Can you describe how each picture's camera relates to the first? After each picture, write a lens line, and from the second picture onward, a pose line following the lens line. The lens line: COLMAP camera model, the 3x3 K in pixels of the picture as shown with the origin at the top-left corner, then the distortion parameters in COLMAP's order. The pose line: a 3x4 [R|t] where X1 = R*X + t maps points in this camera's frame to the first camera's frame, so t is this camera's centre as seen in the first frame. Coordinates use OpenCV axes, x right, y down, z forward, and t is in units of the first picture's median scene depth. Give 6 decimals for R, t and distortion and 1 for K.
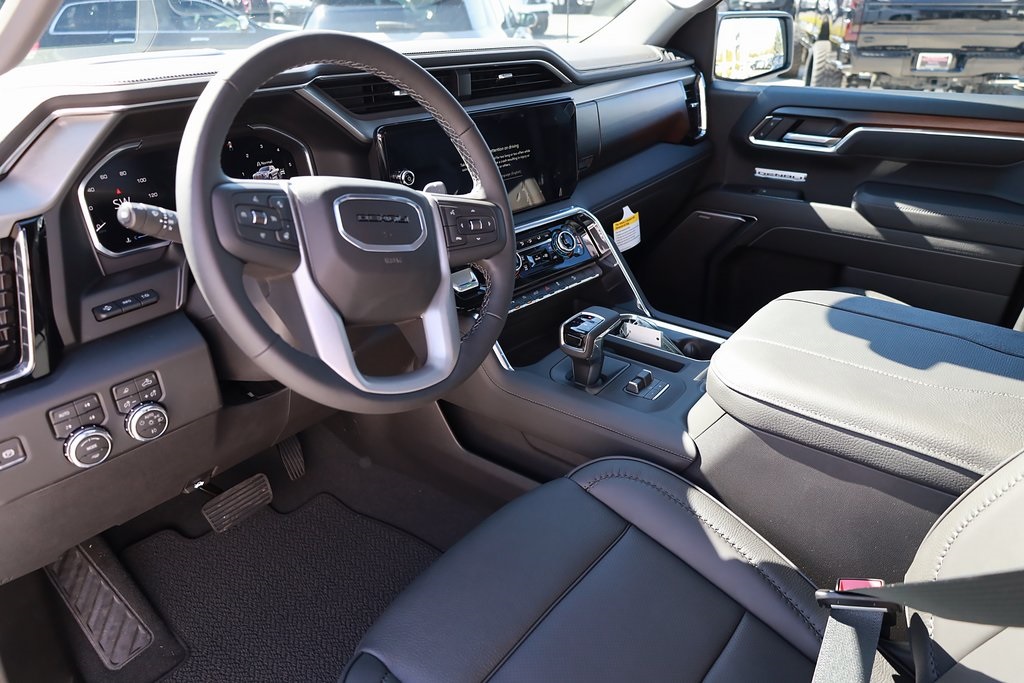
lens RADIAL K [[693.6, 0, 519.5], [0, 693.6, 336.7], [0, 0, 1]] dist [-0.011845, 0.004688]
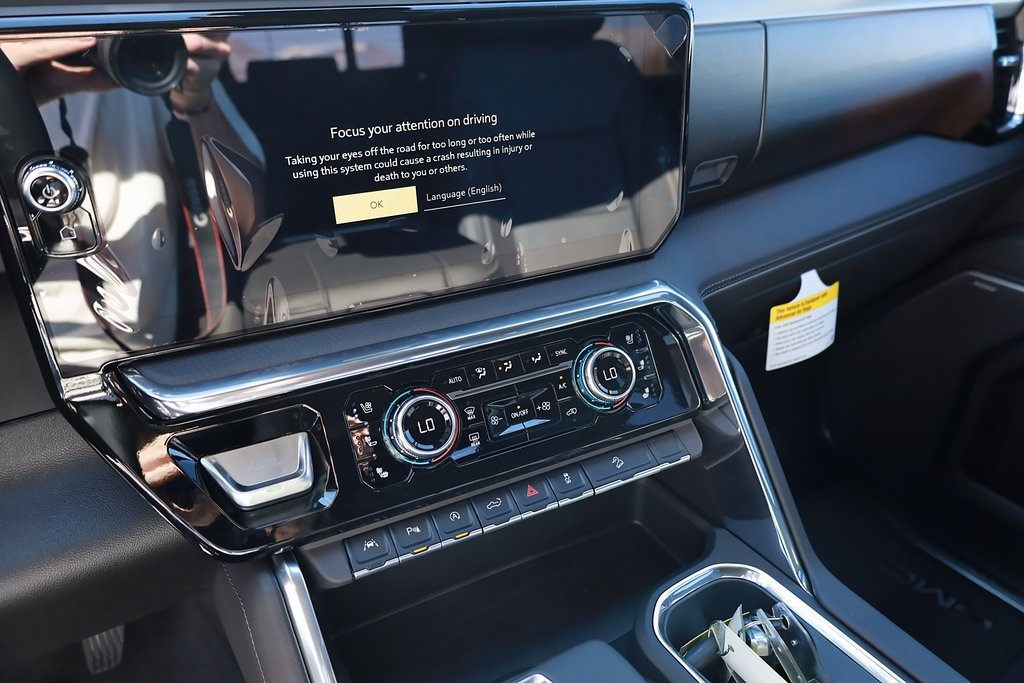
lens RADIAL K [[693.6, 0, 519.5], [0, 693.6, 336.7], [0, 0, 1]] dist [-0.011845, 0.004688]
pose [[0.949351, 0.169679, -0.264467, 0.113682], [-0.154630, 0.984977, 0.076880, -0.171782], [0.273538, -0.032091, 0.961326, 0.579388]]
